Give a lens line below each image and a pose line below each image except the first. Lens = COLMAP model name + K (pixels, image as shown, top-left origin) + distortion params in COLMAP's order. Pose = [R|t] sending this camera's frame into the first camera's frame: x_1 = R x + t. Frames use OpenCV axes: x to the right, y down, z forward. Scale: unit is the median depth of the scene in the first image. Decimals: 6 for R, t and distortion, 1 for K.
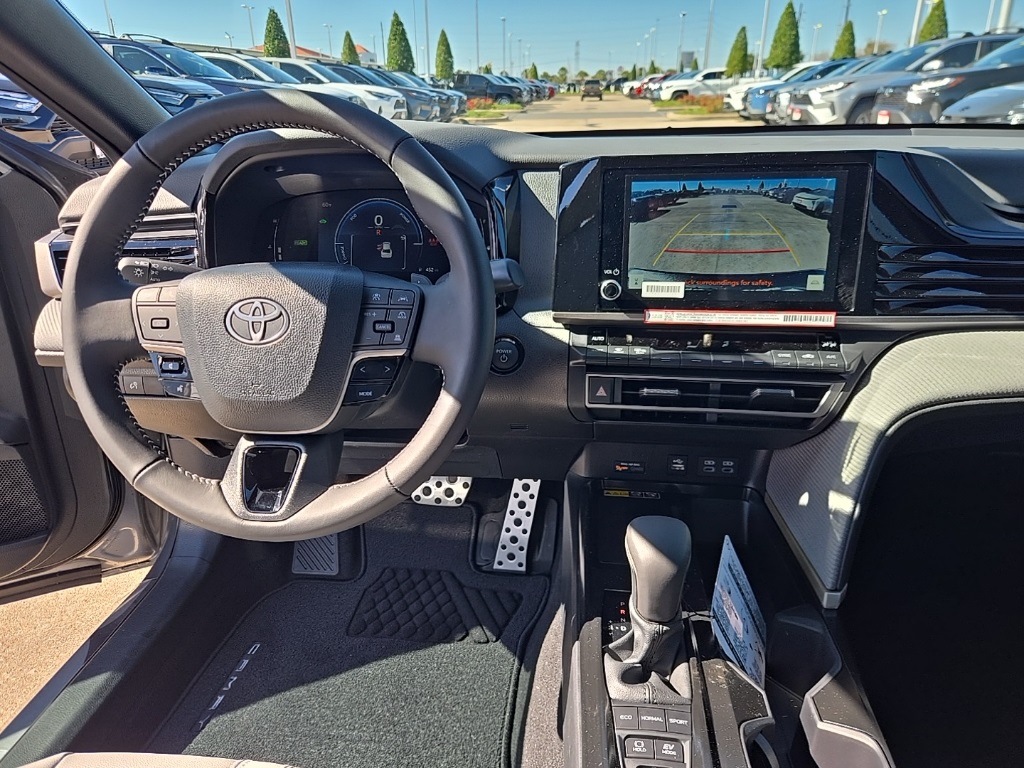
lens RADIAL K [[680.3, 0, 512.0], [0, 680.3, 384.0], [0, 0, 1]] dist [0.057434, -0.044312]
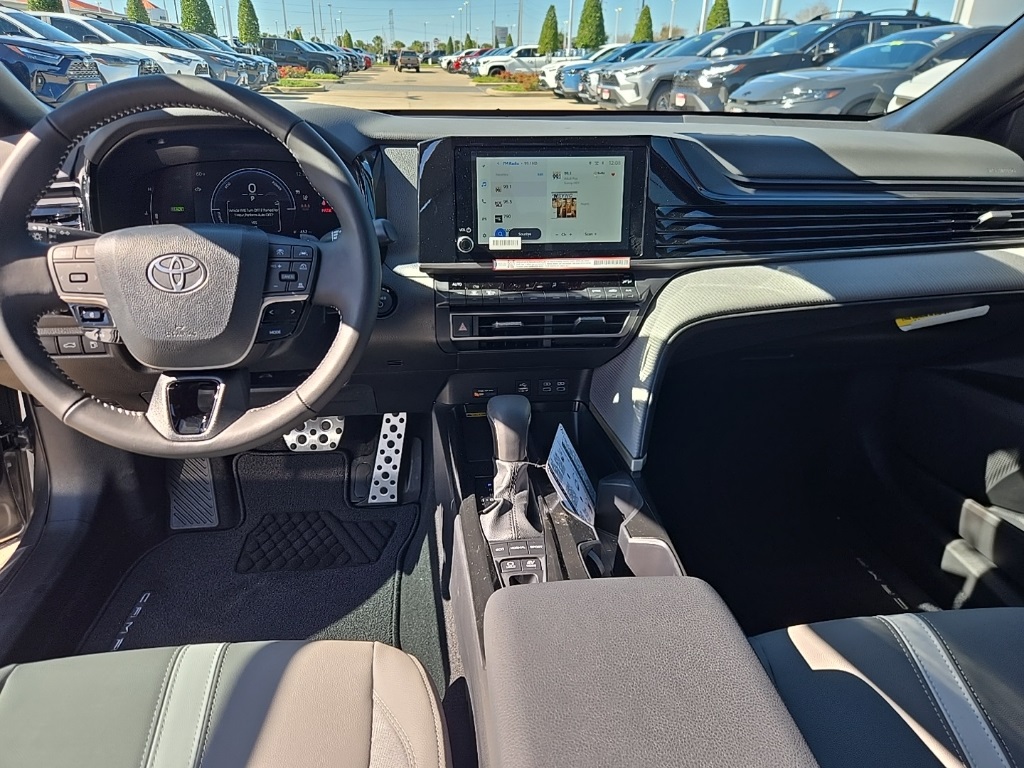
lens RADIAL K [[681.2, 0, 496.8], [0, 681.2, 382.5], [0, 0, 1]] dist [0.058681, -0.032698]
pose [[0.975093, -0.063487, 0.212514, -0.078744], [0.056887, 0.997693, 0.037038, 0.069859], [-0.214375, -0.024026, 0.976456, -0.237441]]
